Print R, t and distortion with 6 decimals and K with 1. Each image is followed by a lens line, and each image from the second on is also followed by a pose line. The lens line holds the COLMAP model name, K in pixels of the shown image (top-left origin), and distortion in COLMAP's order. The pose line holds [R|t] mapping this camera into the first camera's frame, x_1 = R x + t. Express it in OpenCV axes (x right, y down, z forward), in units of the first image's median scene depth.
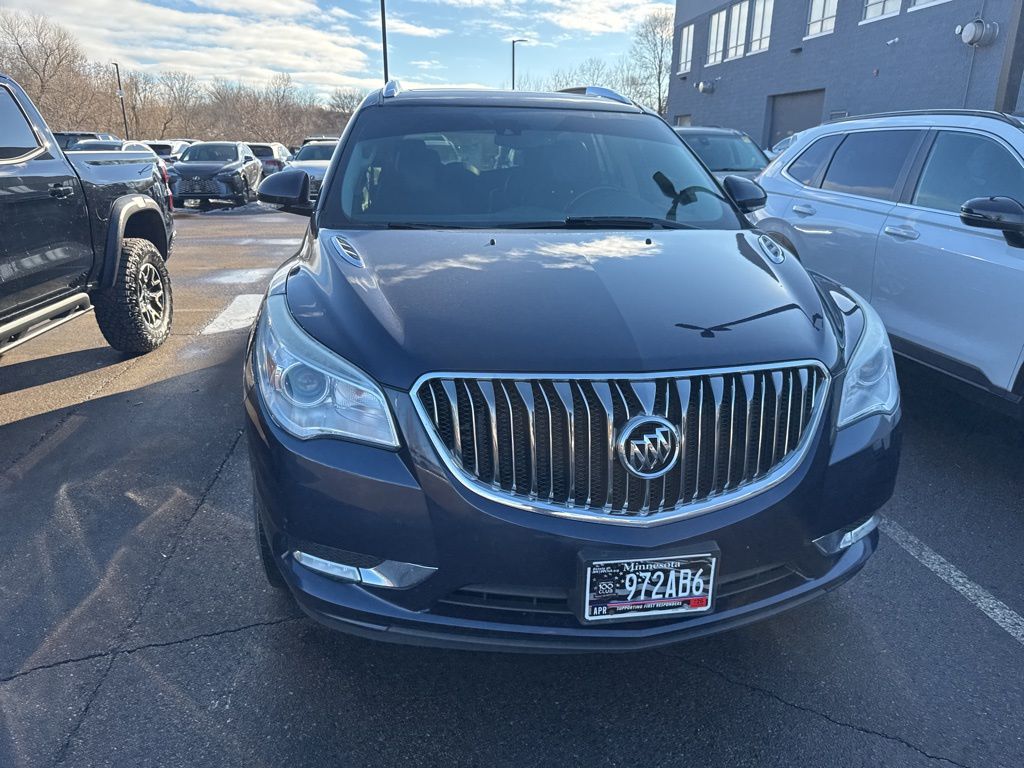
lens RADIAL K [[749.7, 0, 509.9], [0, 749.7, 384.0], [0, 0, 1]] dist [0.019755, -0.013314]
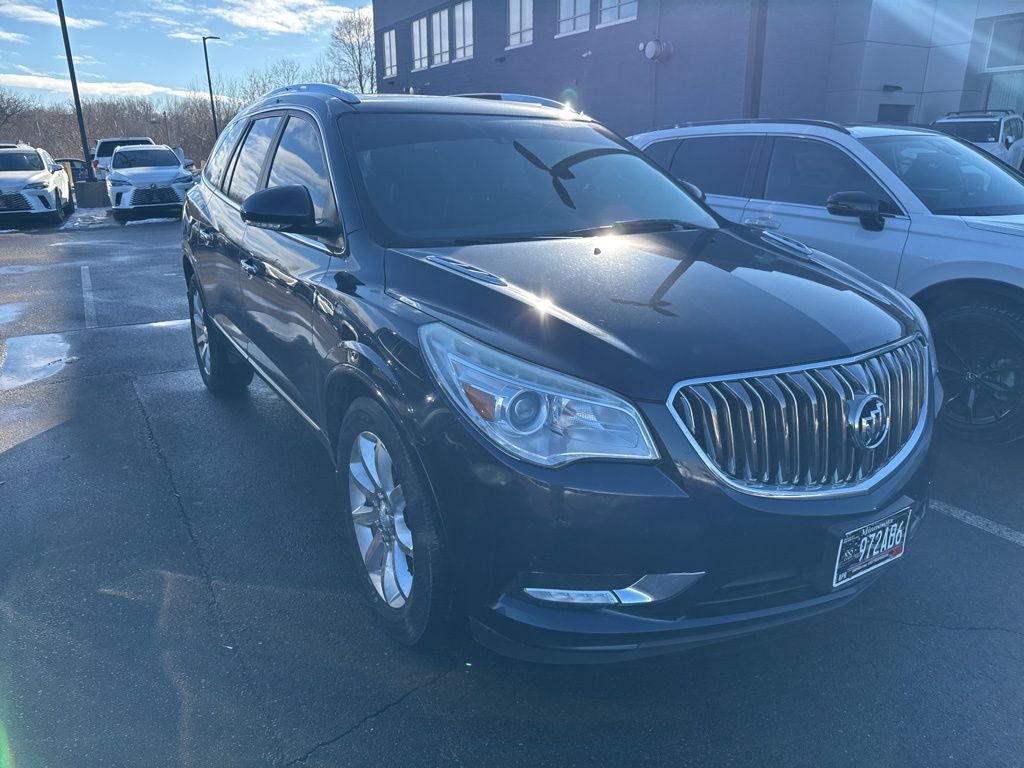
lens RADIAL K [[755.9, 0, 512.0], [0, 755.9, 384.0], [0, 0, 1]] dist [0.006691, -0.001641]
pose [[0.920662, -0.126325, 0.369356, -0.249290], [0.128360, 0.991542, 0.019171, -0.021736], [-0.368654, 0.029760, 0.929090, 0.049576]]
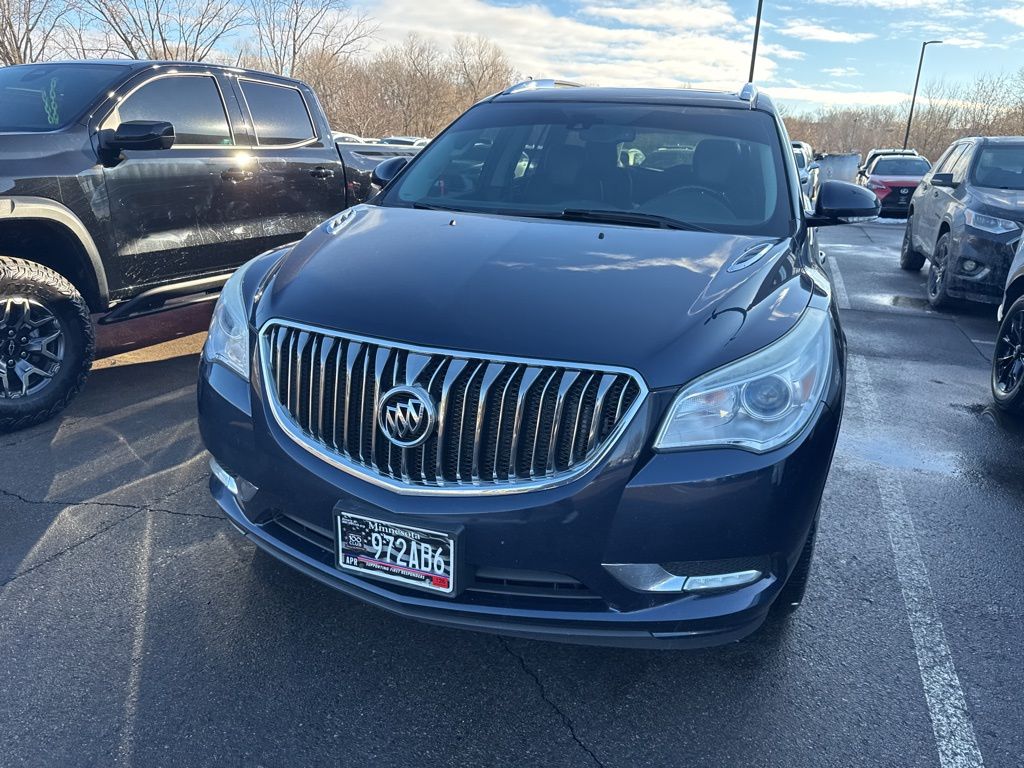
lens RADIAL K [[744.9, 0, 513.7], [0, 744.9, 376.8], [0, 0, 1]] dist [0.030510, -0.021465]
pose [[0.876034, 0.167712, -0.452147, 0.269062], [-0.176214, 0.984069, 0.023600, -0.006993], [0.448902, 0.059000, 0.891631, 0.051226]]
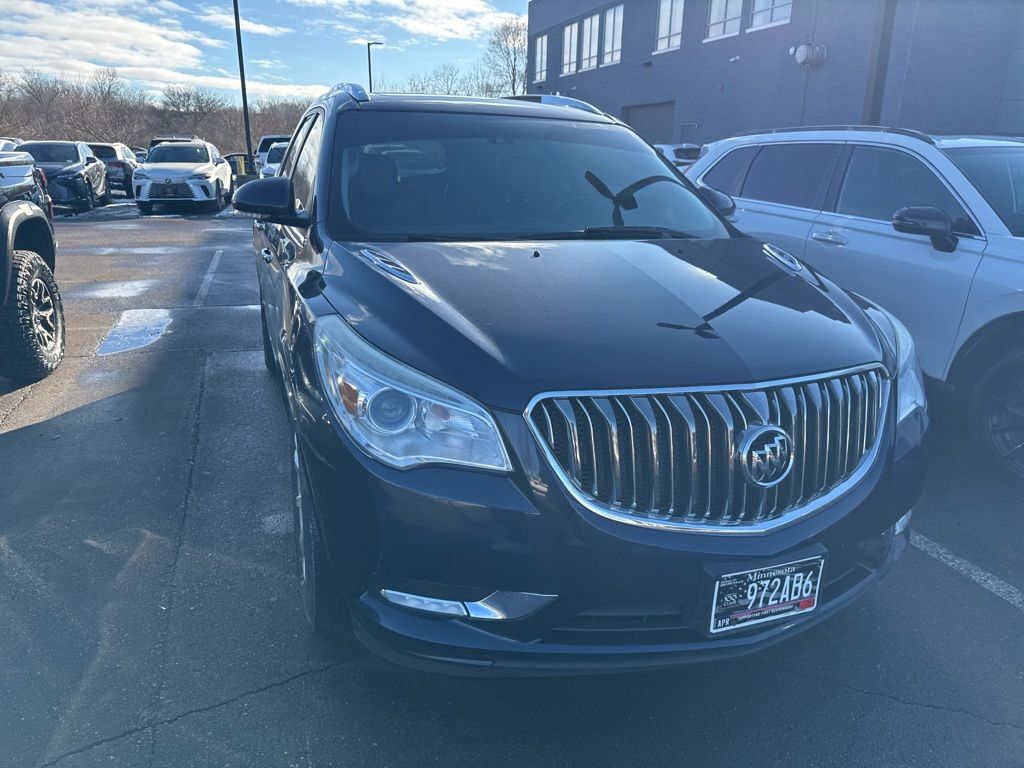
lens RADIAL K [[749.7, 0, 509.9], [0, 749.7, 384.0], [0, 0, 1]] dist [0.019755, -0.013314]
pose [[0.980758, -0.044843, 0.190009, -0.119357], [0.045951, 0.998943, -0.001428, -0.009684], [-0.189744, 0.010132, 0.981781, 0.023909]]
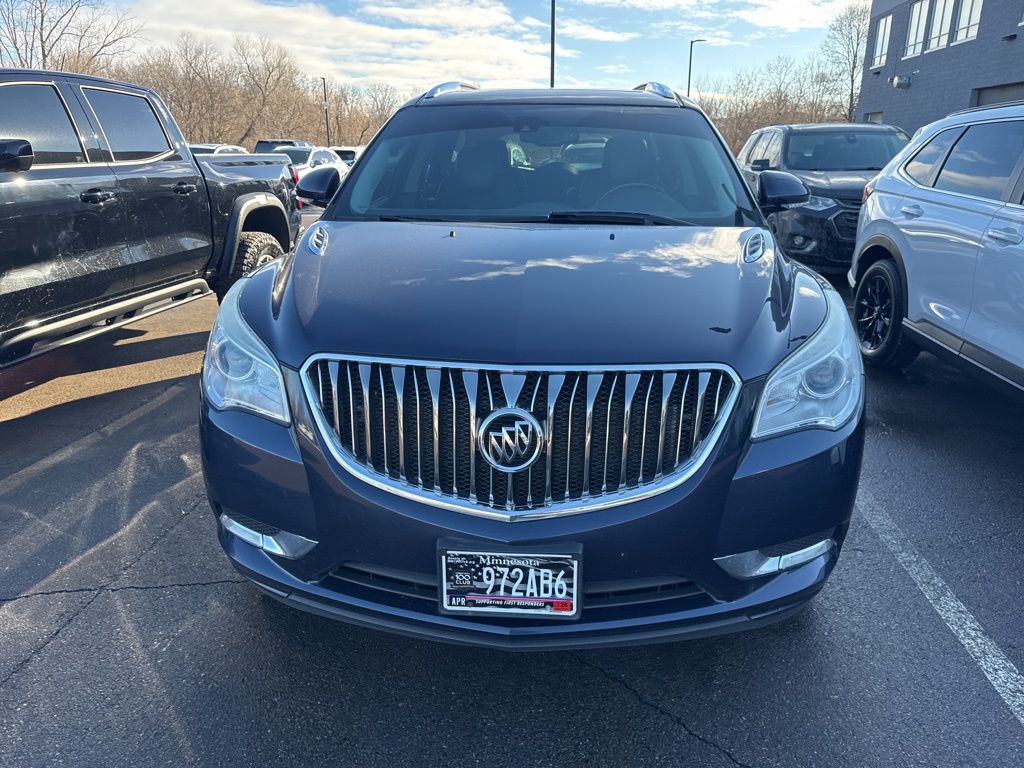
lens RADIAL K [[744.9, 0, 513.7], [0, 744.9, 376.8], [0, 0, 1]] dist [0.030510, -0.021465]
pose [[0.972470, 0.059162, -0.225394, 0.141314], [-0.061893, 0.998070, -0.005065, 0.002025], [0.224659, 0.018876, 0.974254, 0.016338]]
